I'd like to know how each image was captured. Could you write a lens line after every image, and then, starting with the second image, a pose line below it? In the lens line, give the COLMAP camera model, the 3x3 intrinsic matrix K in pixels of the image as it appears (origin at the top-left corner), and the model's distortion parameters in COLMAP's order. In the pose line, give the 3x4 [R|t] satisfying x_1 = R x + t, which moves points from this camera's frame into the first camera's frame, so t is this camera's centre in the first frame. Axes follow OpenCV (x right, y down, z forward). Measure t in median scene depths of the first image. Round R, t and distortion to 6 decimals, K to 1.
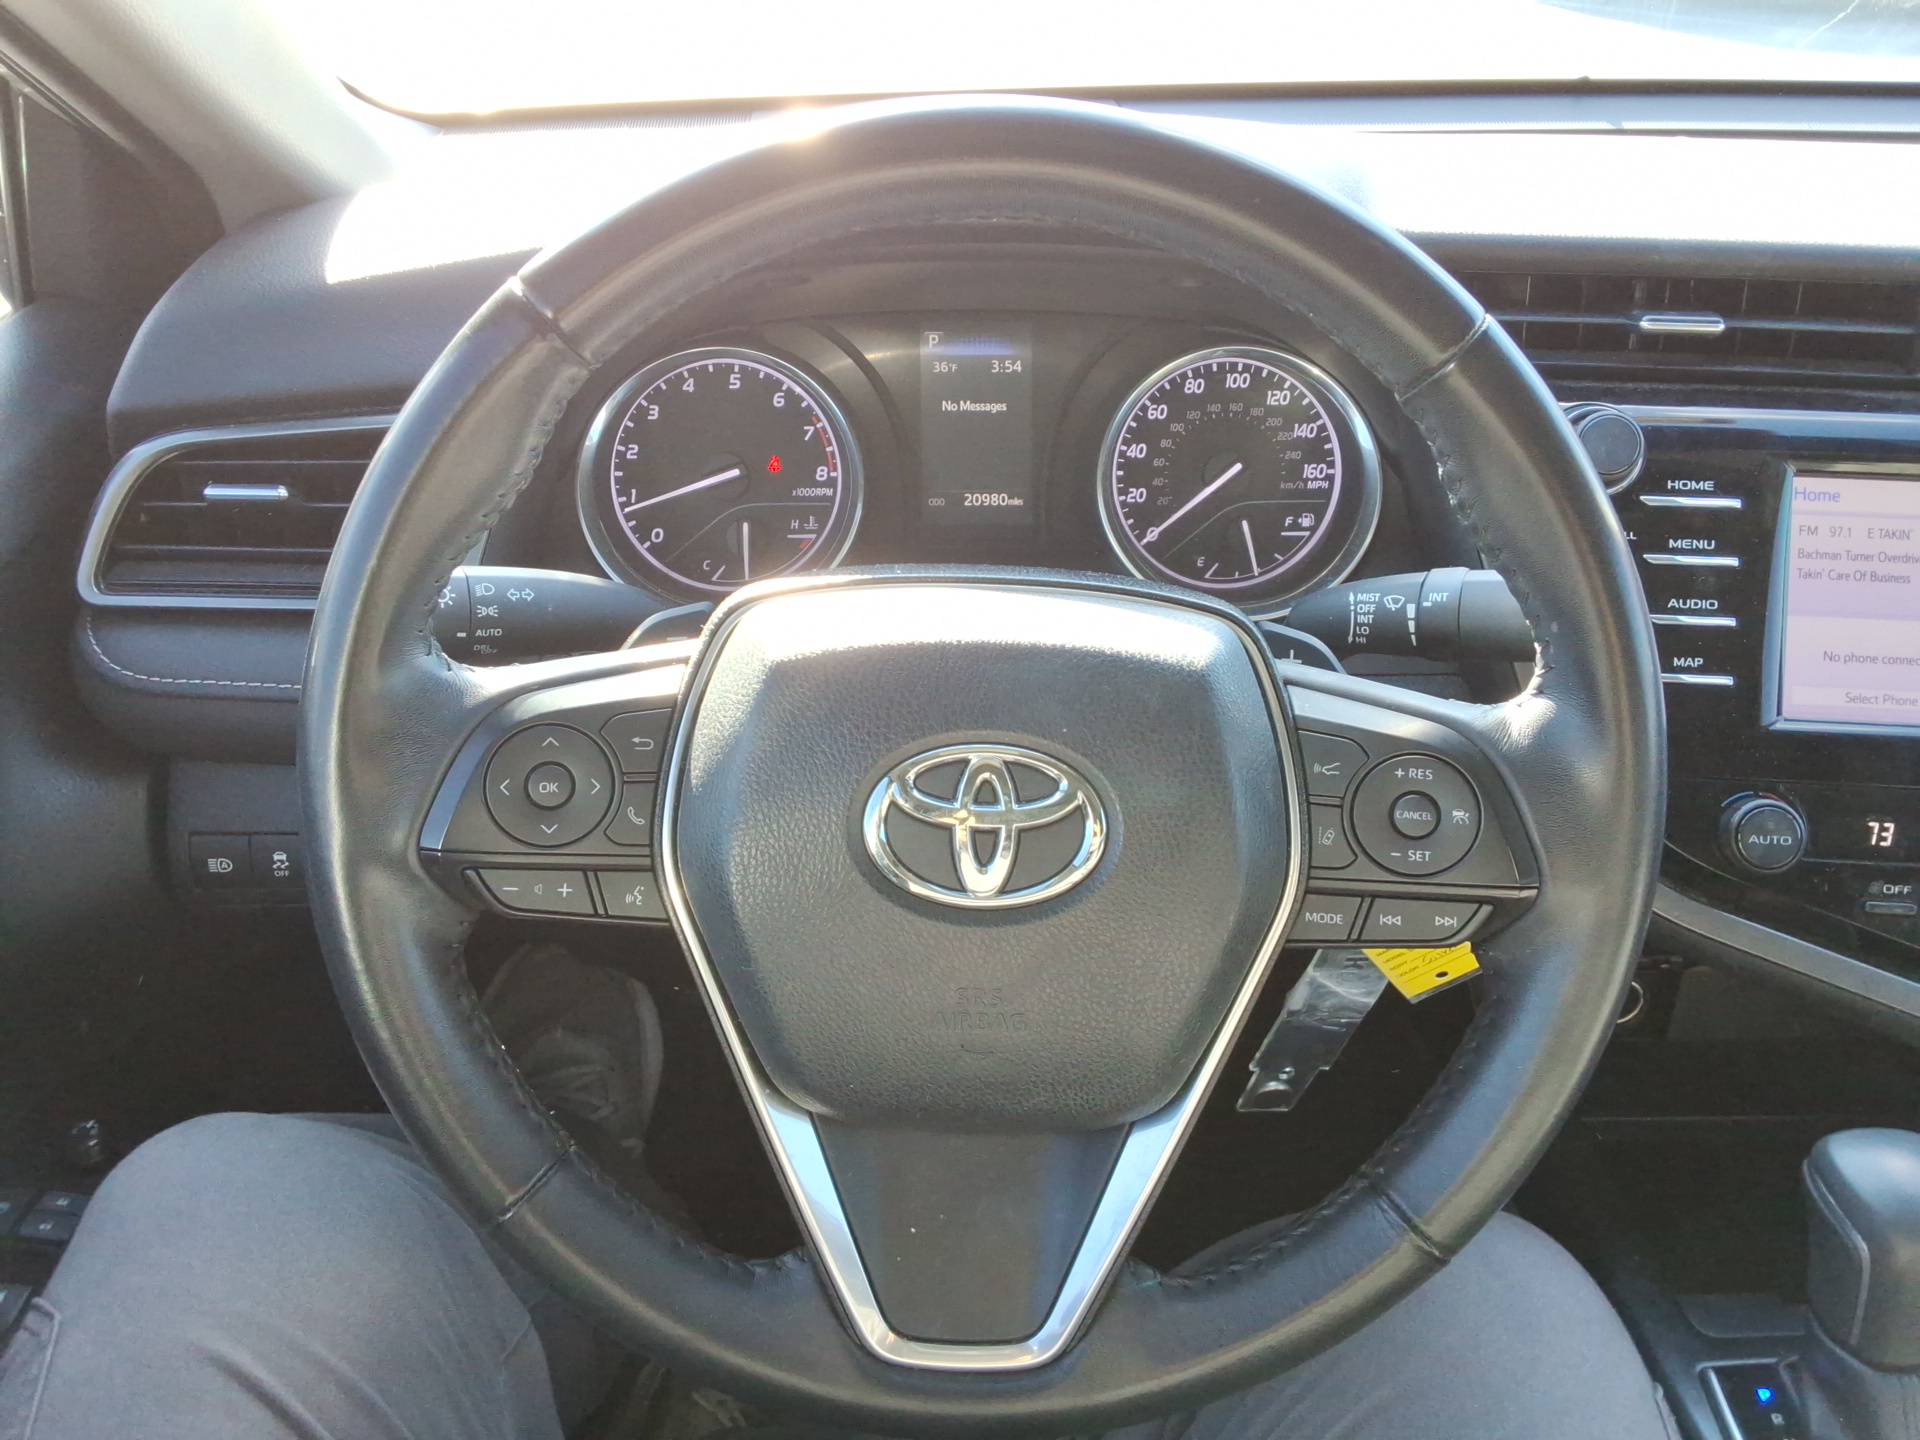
lens RADIAL K [[1542.2, 0, 1003.7], [0, 1542.2, 731.2], [0, 0, 1]] dist [0.064281, -0.100552]
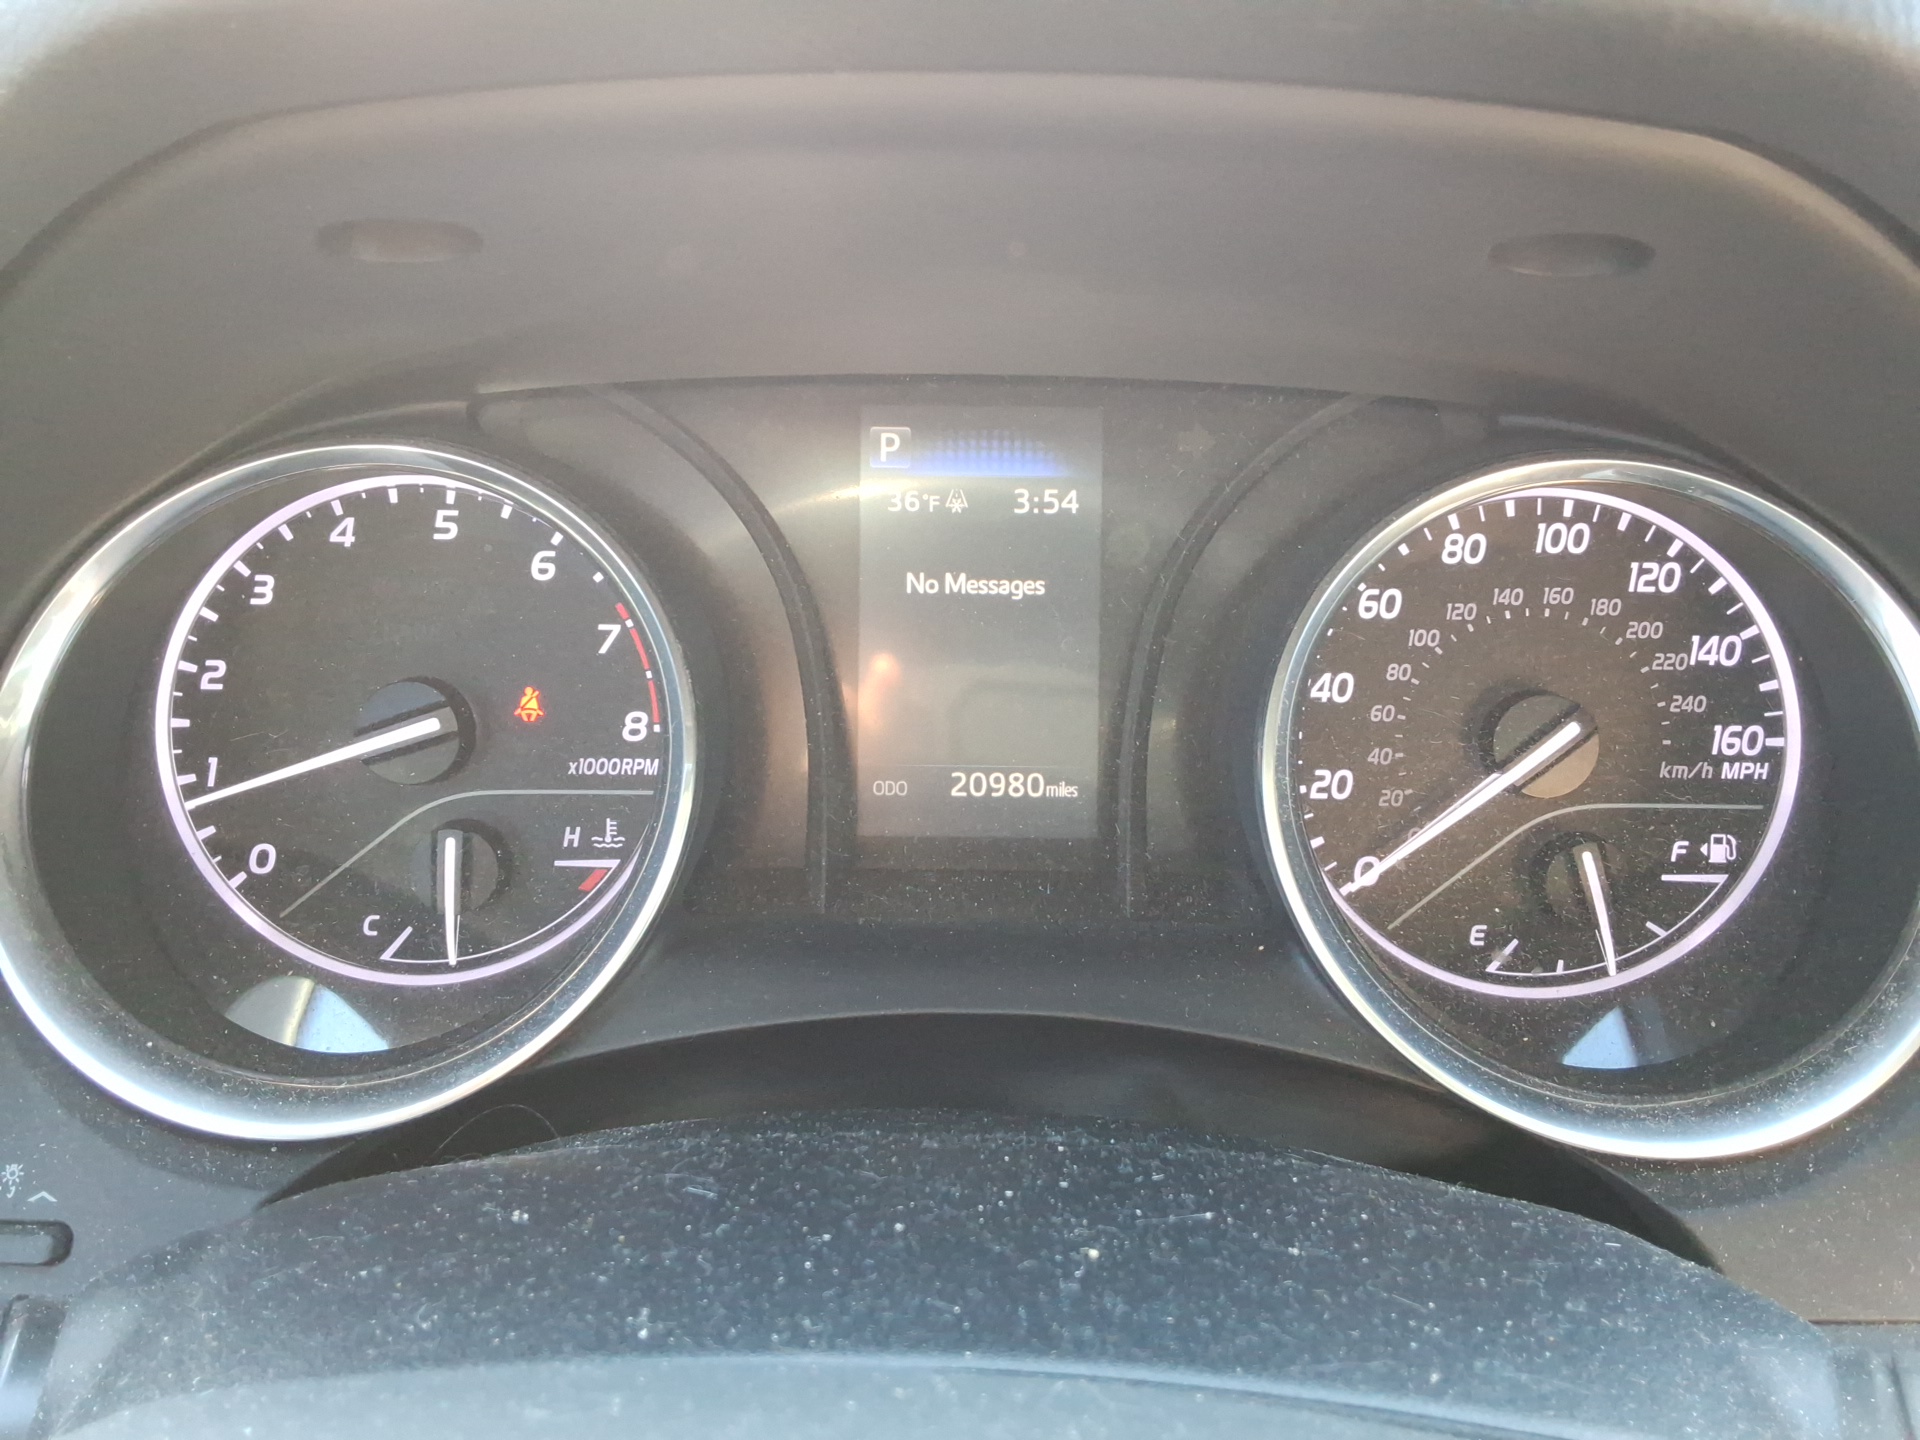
lens RADIAL K [[1542.2, 0, 961.3], [0, 1542.2, 720.9], [0, 0, 1]] dist [0.064281, -0.100552]
pose [[0.999756, 0.016055, -0.015198, -0.015468], [-0.017457, 0.995120, -0.097114, -0.126316], [0.013564, 0.097355, 0.995157, 0.551961]]
